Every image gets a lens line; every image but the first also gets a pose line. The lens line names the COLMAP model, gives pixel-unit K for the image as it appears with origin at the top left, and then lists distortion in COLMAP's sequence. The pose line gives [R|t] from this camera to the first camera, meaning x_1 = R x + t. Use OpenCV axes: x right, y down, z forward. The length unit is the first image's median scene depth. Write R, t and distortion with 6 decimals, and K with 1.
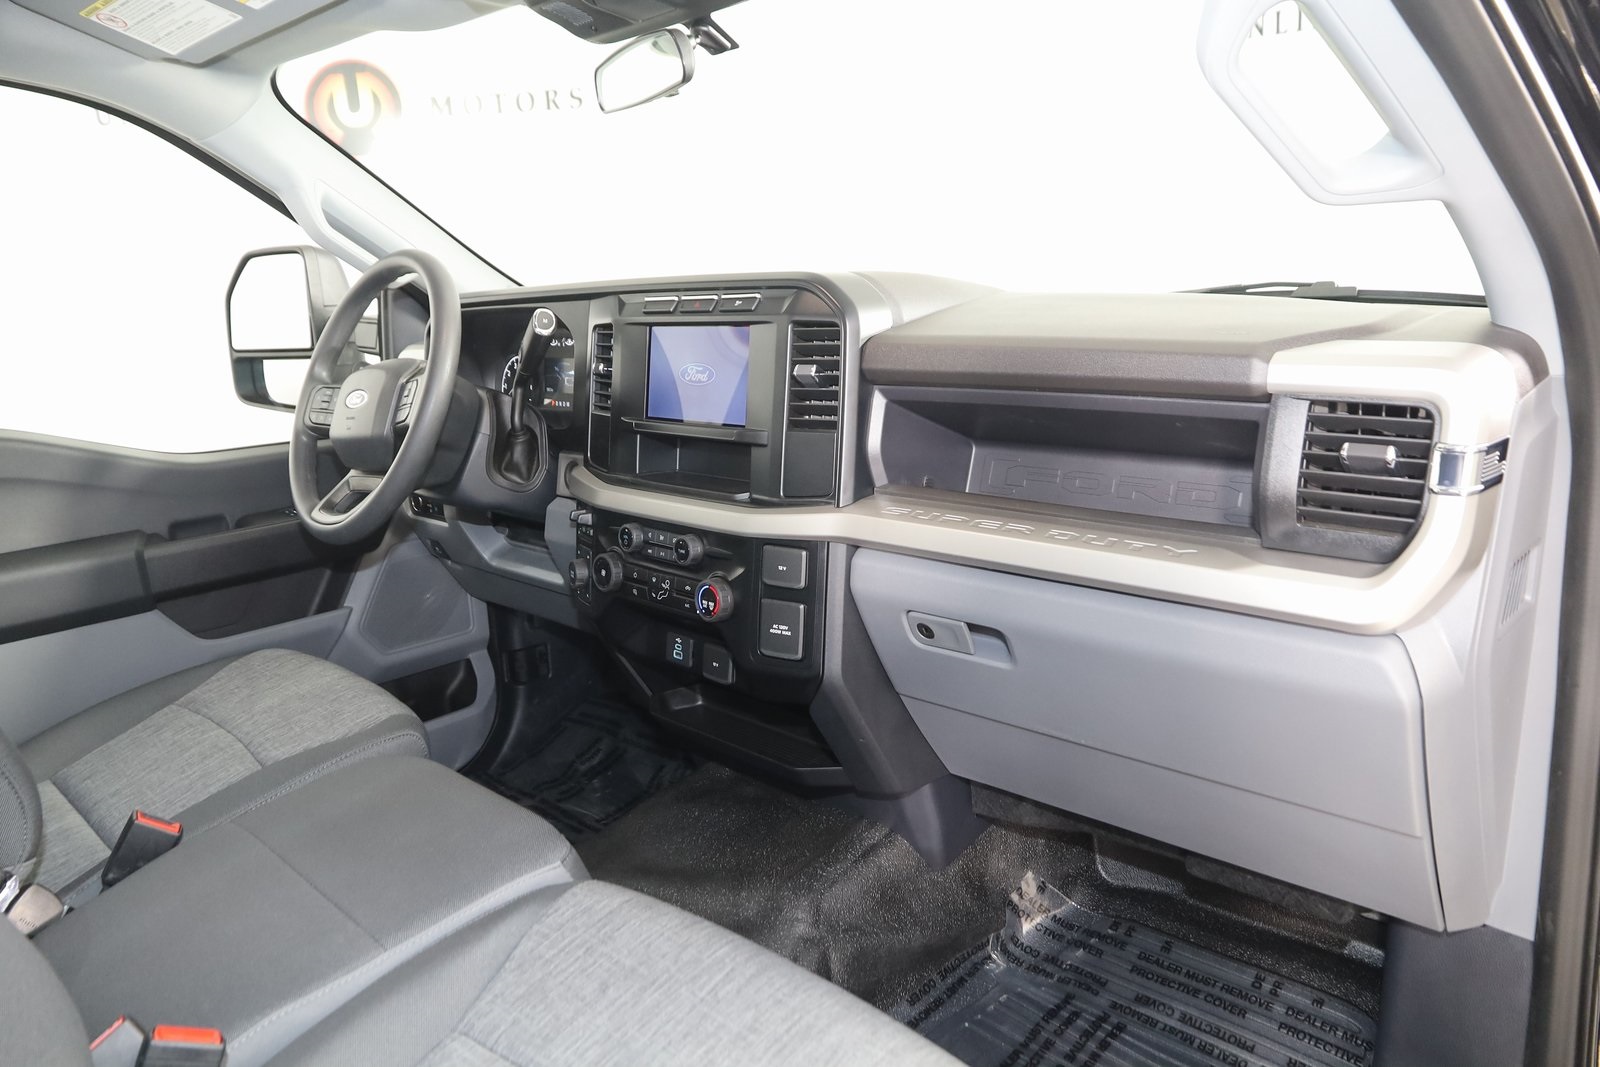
lens RADIAL K [[1094.4, 0, 801.5], [0, 1094.4, 512.8], [0, 0, 1]] dist [-0.121959, 0.086727]
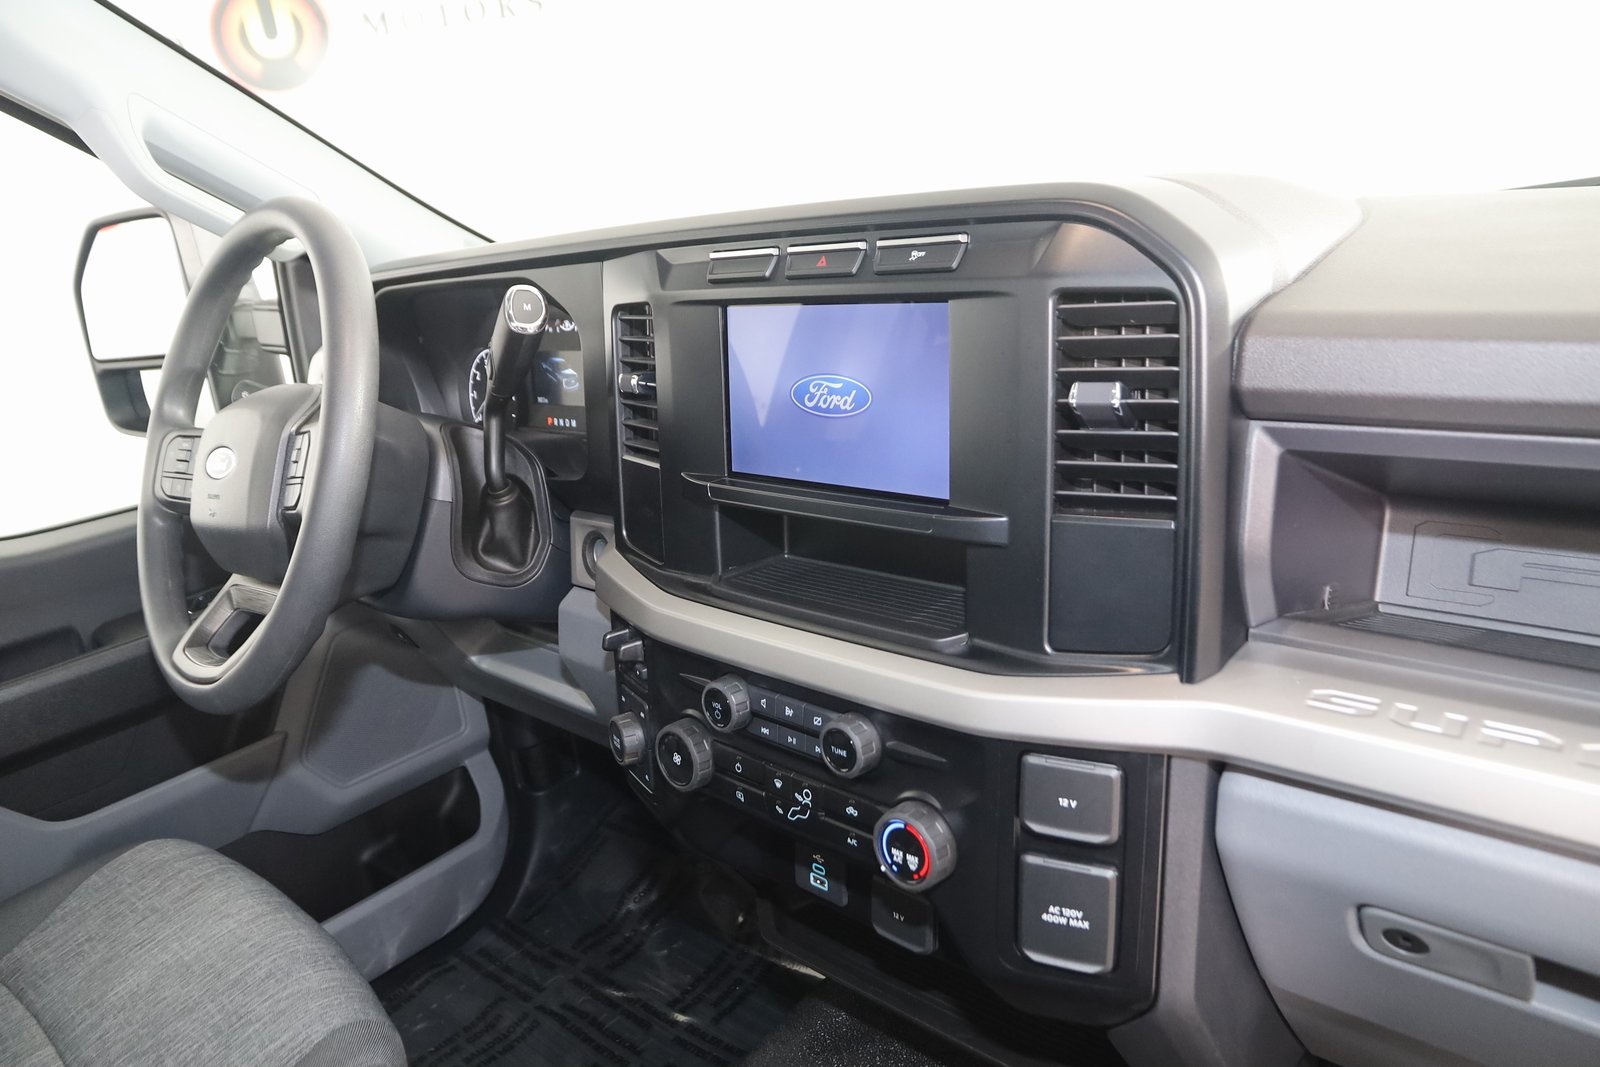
lens RADIAL K [[1094.4, 0, 801.5], [0, 1094.4, 512.8], [0, 0, 1]] dist [-0.121959, 0.086727]
pose [[0.996932, -0.078275, 0.000293, -0.110966], [0.078042, 0.994233, 0.073550, -0.108273], [-0.006049, -0.073302, 0.997291, 0.463724]]
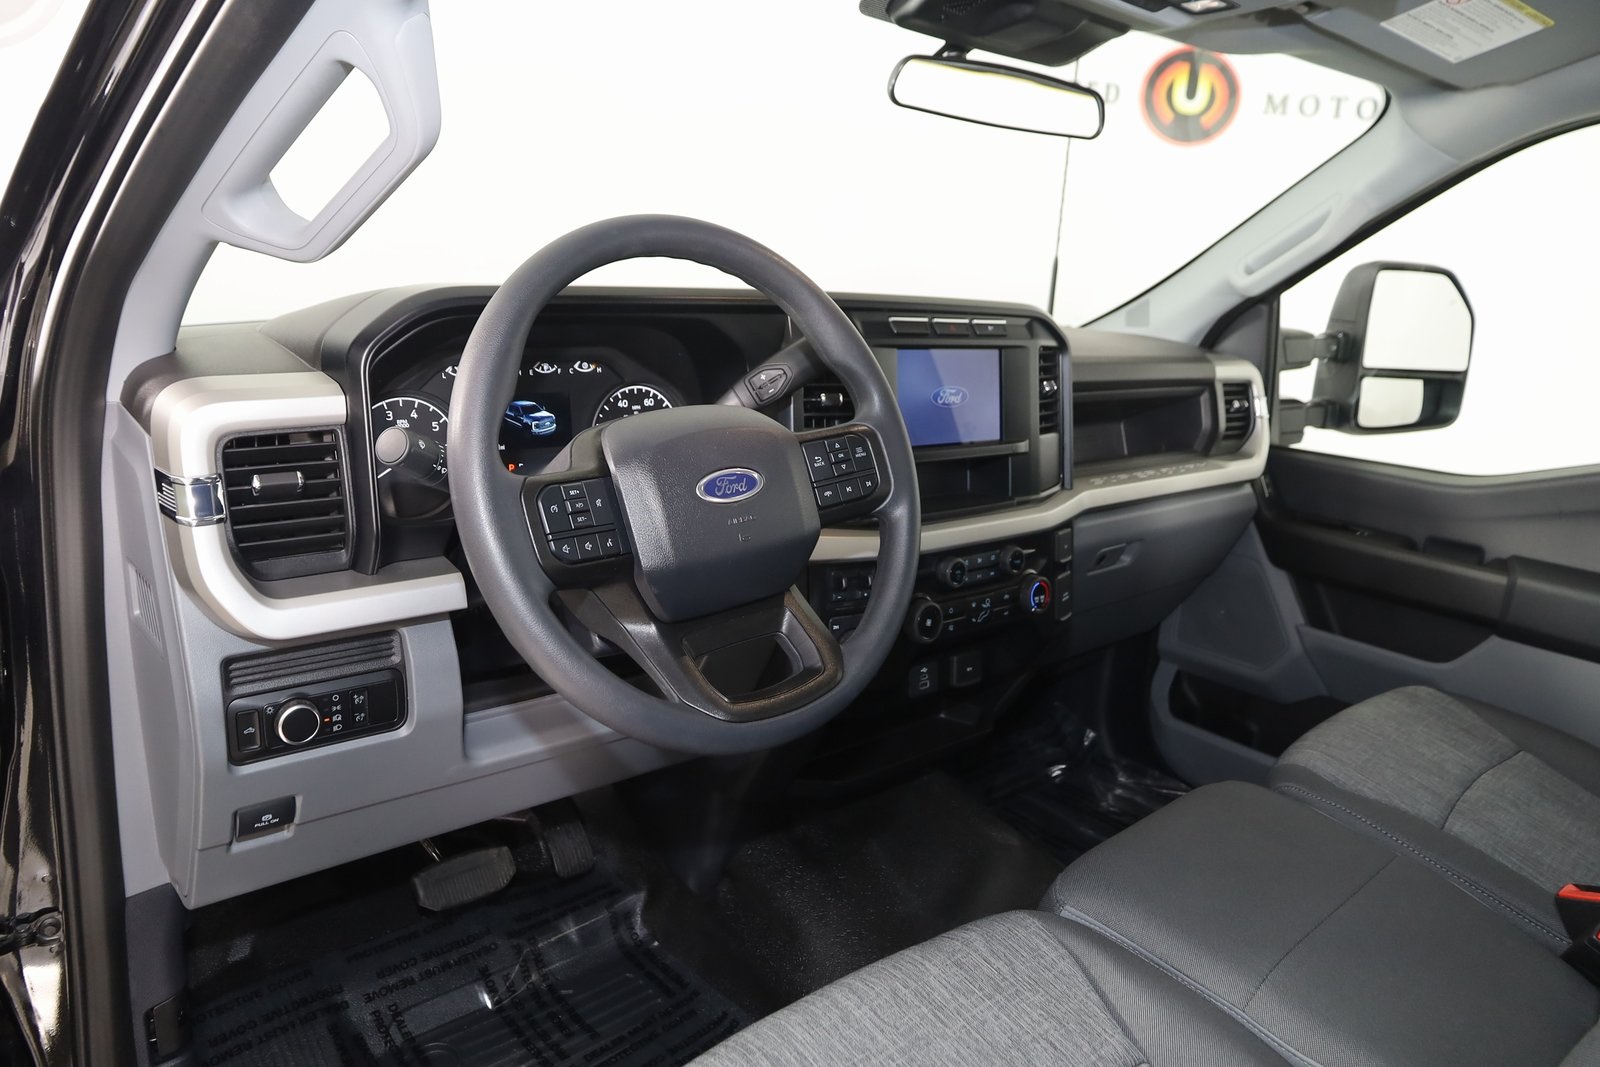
lens RADIAL K [[1094.4, 0, 801.5], [0, 1094.4, 512.8], [0, 0, 1]] dist [-0.121959, 0.086727]
pose [[0.080076, -0.176080, 0.981113, -1.085654], [0.142832, 0.976144, 0.163531, -0.201506], [-0.986502, 0.127040, 0.103316, 1.019924]]
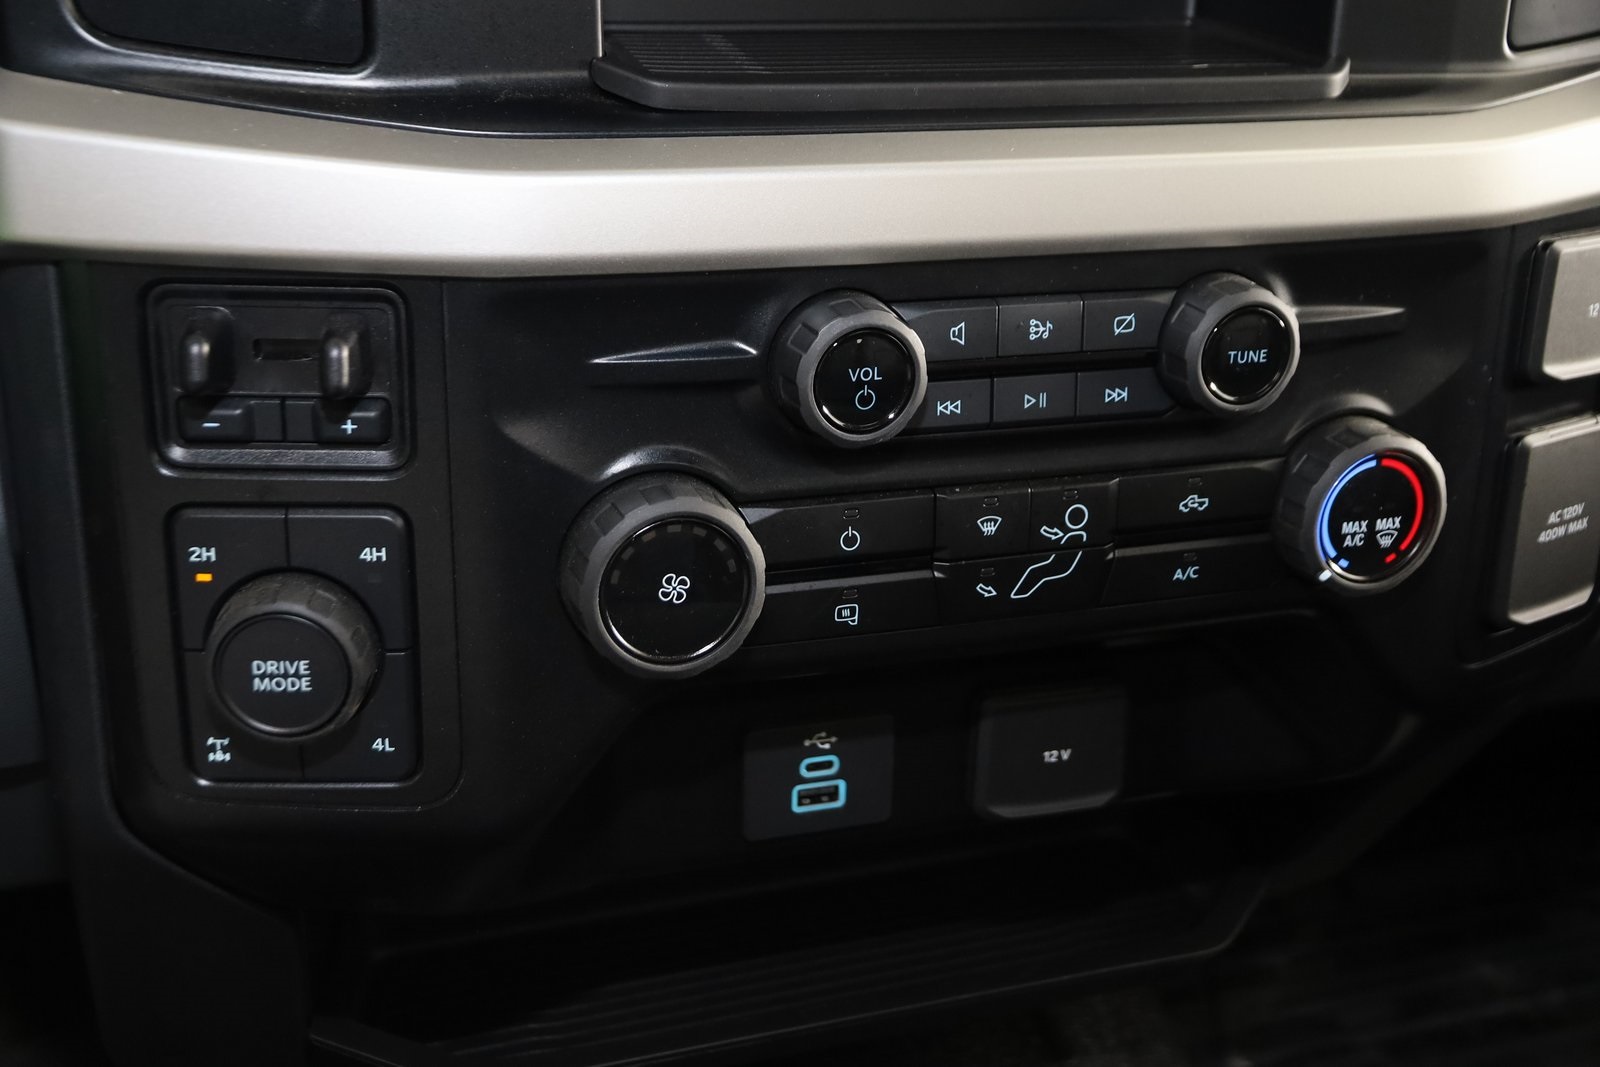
lens RADIAL K [[1879.8, 0, 804.7], [0, 1879.8, 533.0], [0, 0, 1]] dist [0.027421, 0.160811]
pose [[0.431828, -0.327973, 0.840213, -0.463602], [0.105452, 0.943515, 0.314100, -0.060193], [-0.895770, -0.047035, 0.442022, 0.846344]]
